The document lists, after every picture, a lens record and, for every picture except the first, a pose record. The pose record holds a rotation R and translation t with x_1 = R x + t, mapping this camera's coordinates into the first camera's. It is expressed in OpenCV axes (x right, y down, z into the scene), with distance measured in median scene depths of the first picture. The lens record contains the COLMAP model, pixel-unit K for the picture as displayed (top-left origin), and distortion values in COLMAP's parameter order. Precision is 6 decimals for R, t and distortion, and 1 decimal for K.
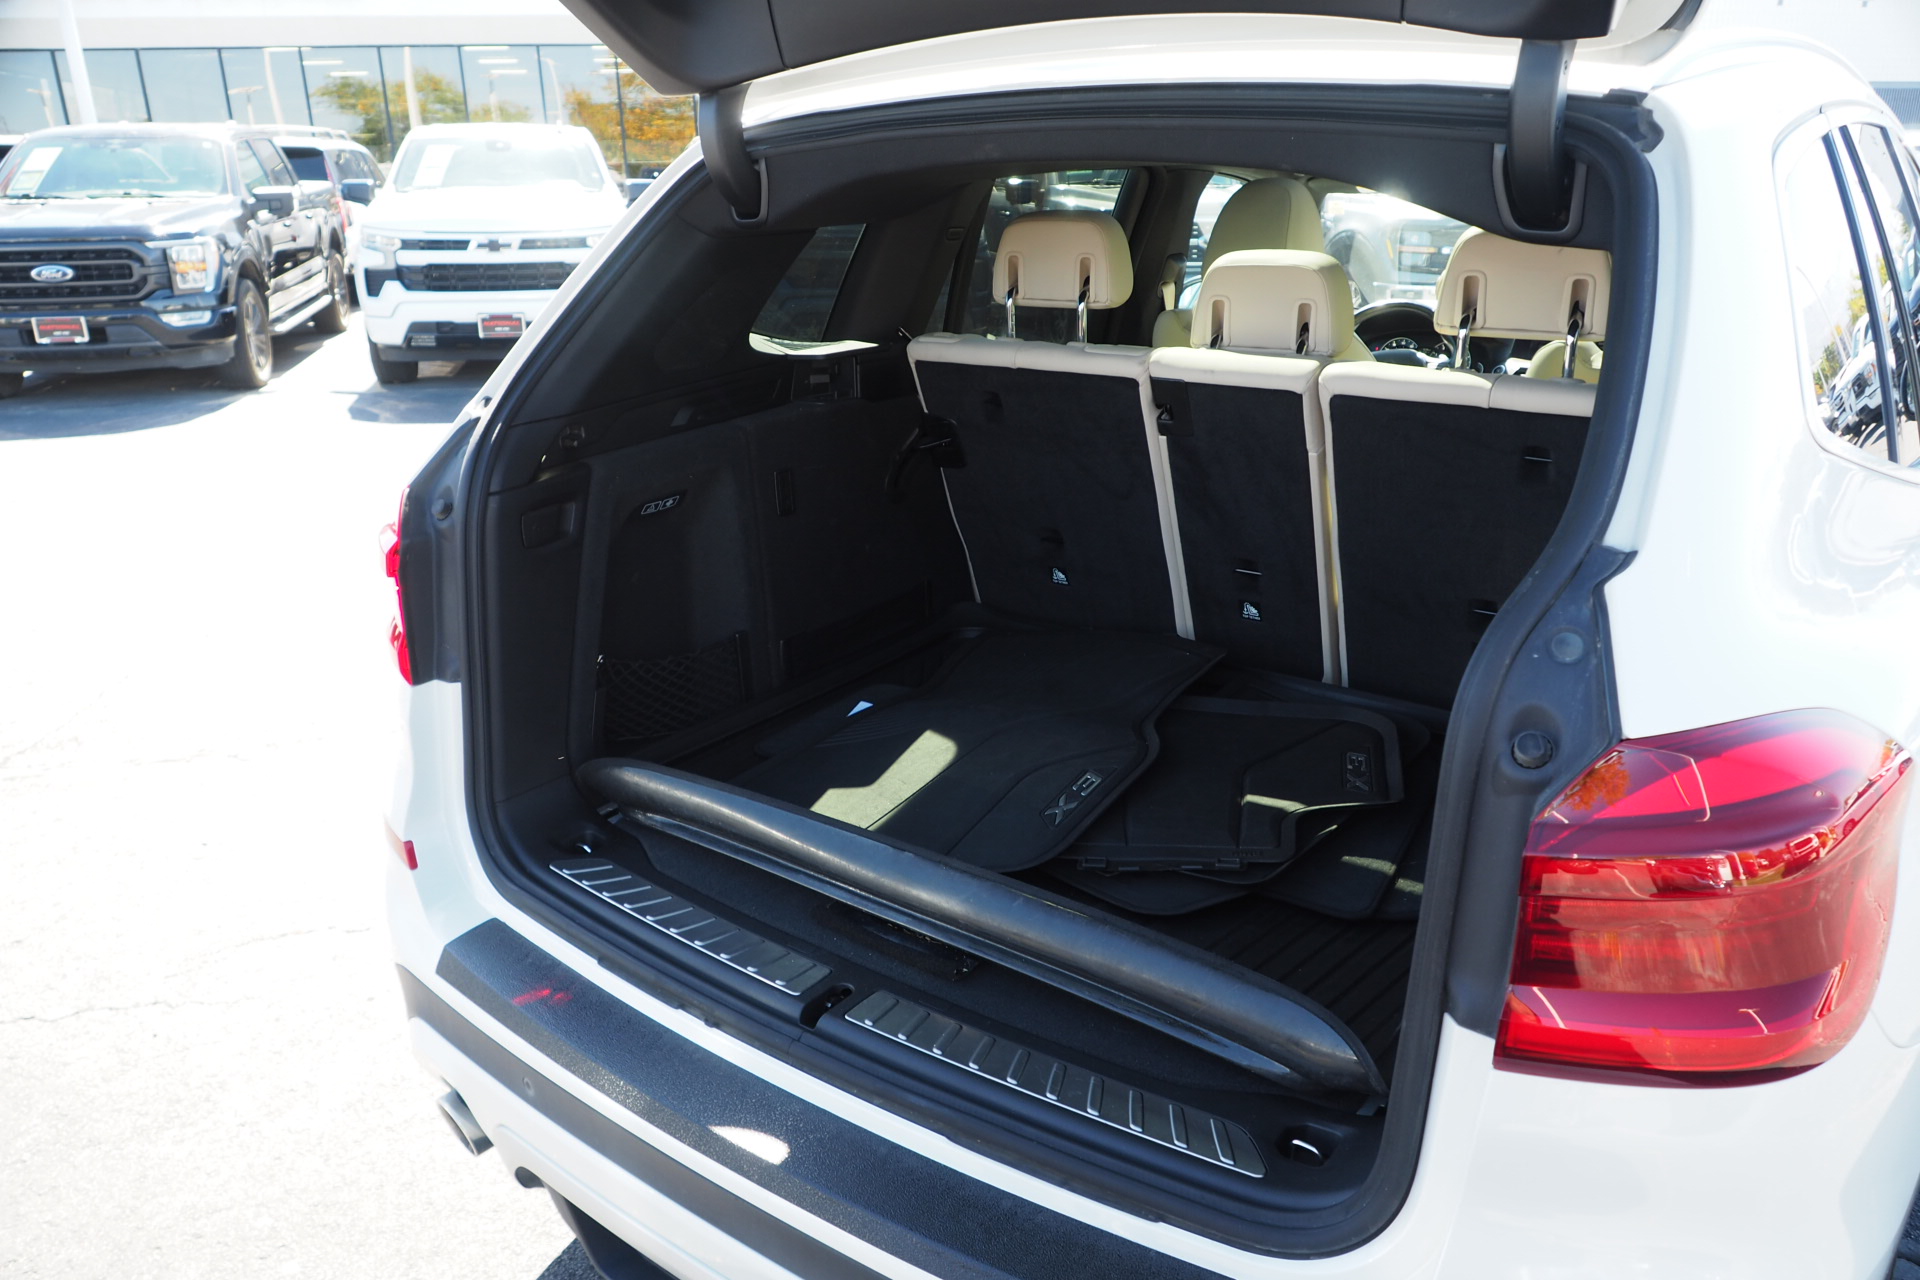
lens RADIAL K [[1356.2, 0, 963.7], [0, 1356.2, 637.0], [0, 0, 1]] dist [-0.007981, -0.008093]
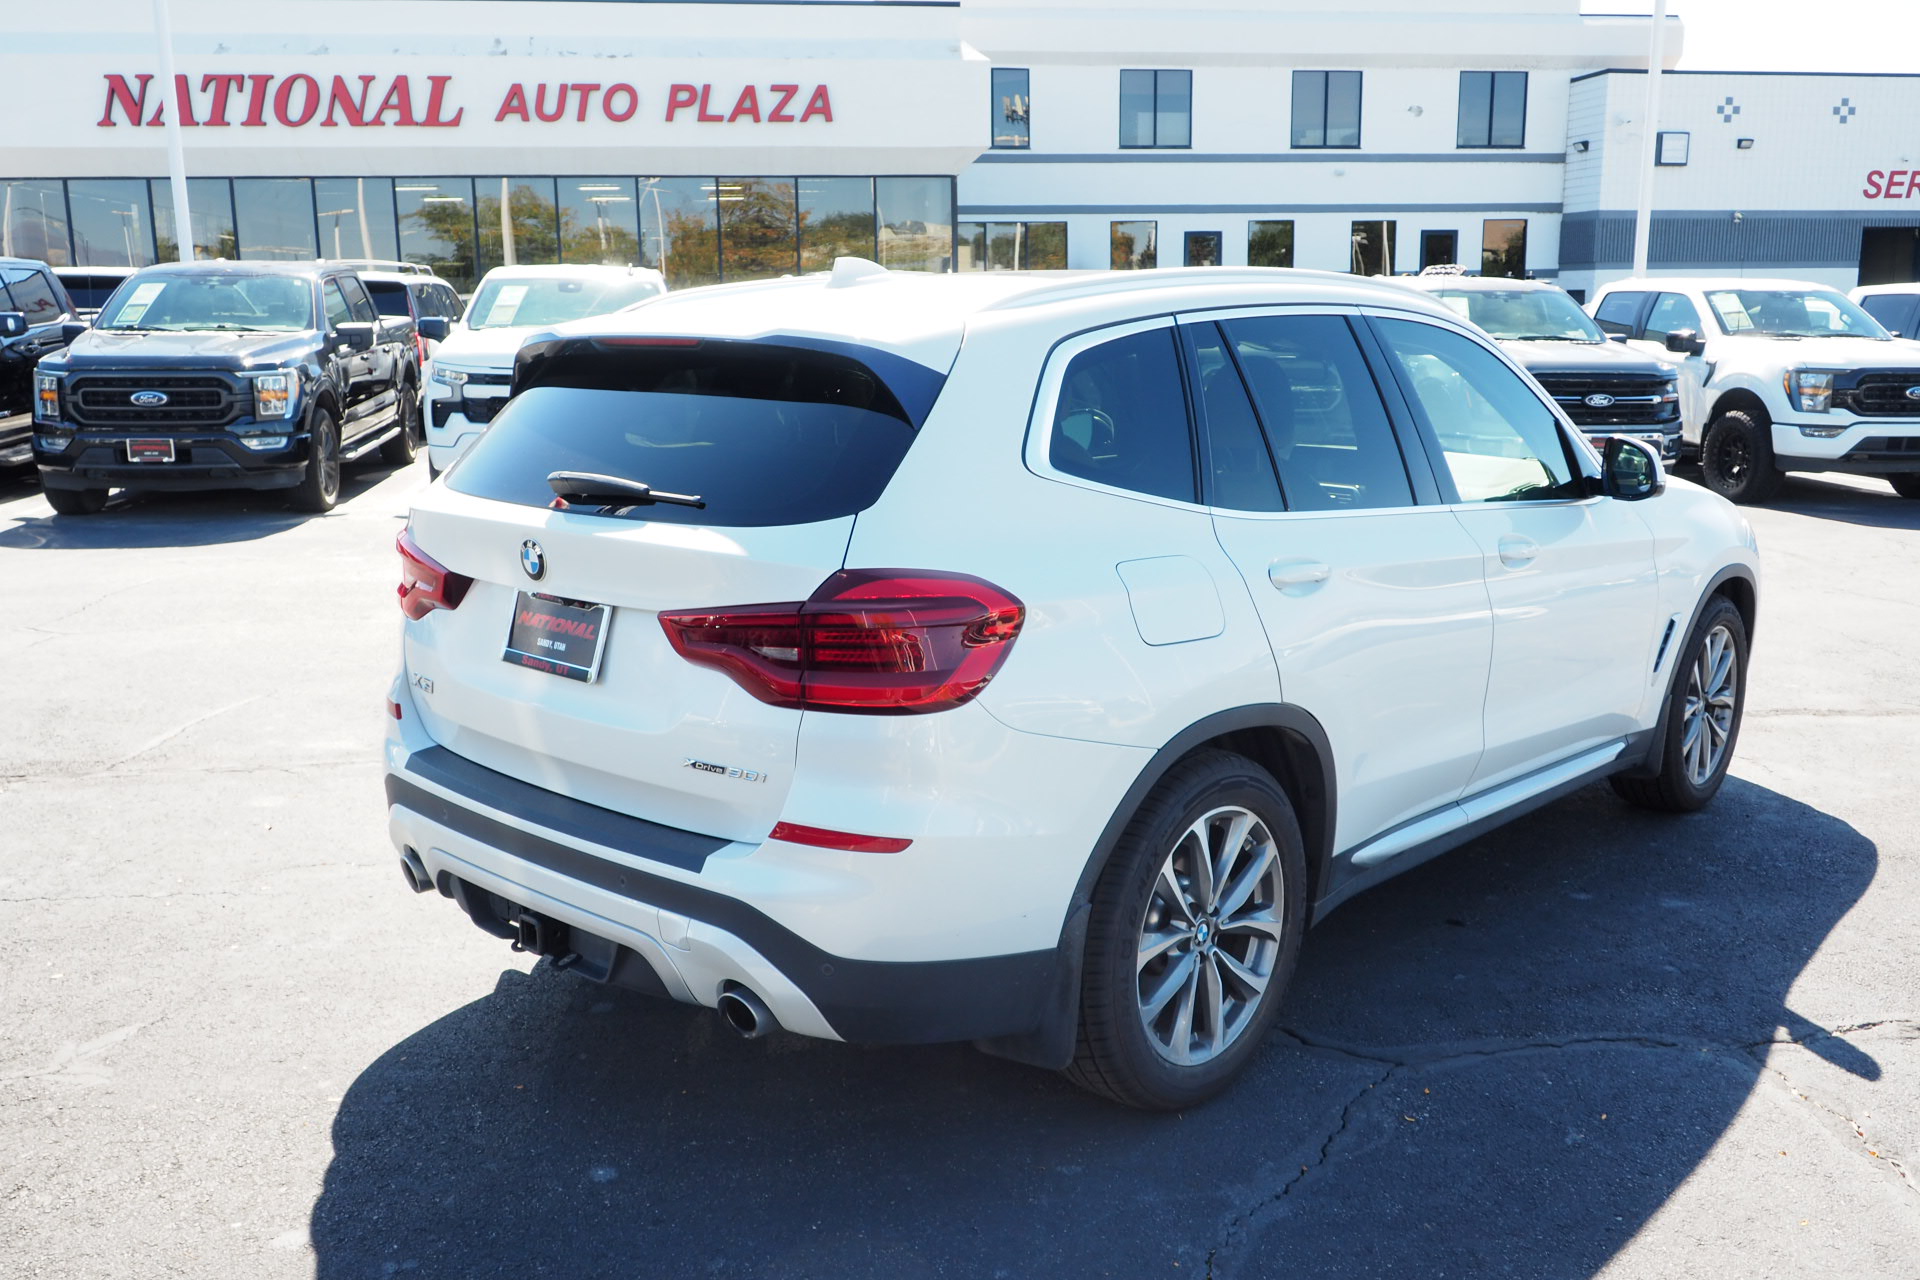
lens RADIAL K [[1602.5, 0, 960.0], [0, 1602.5, 640.0], [0, 0, 1]] dist [-0.009476, -0.003791]
pose [[0.995287, 0.031792, -0.091613, 0.077841], [-0.043150, 0.991244, -0.124791, 0.045352], [0.086844, 0.128156, 0.987944, -0.154488]]
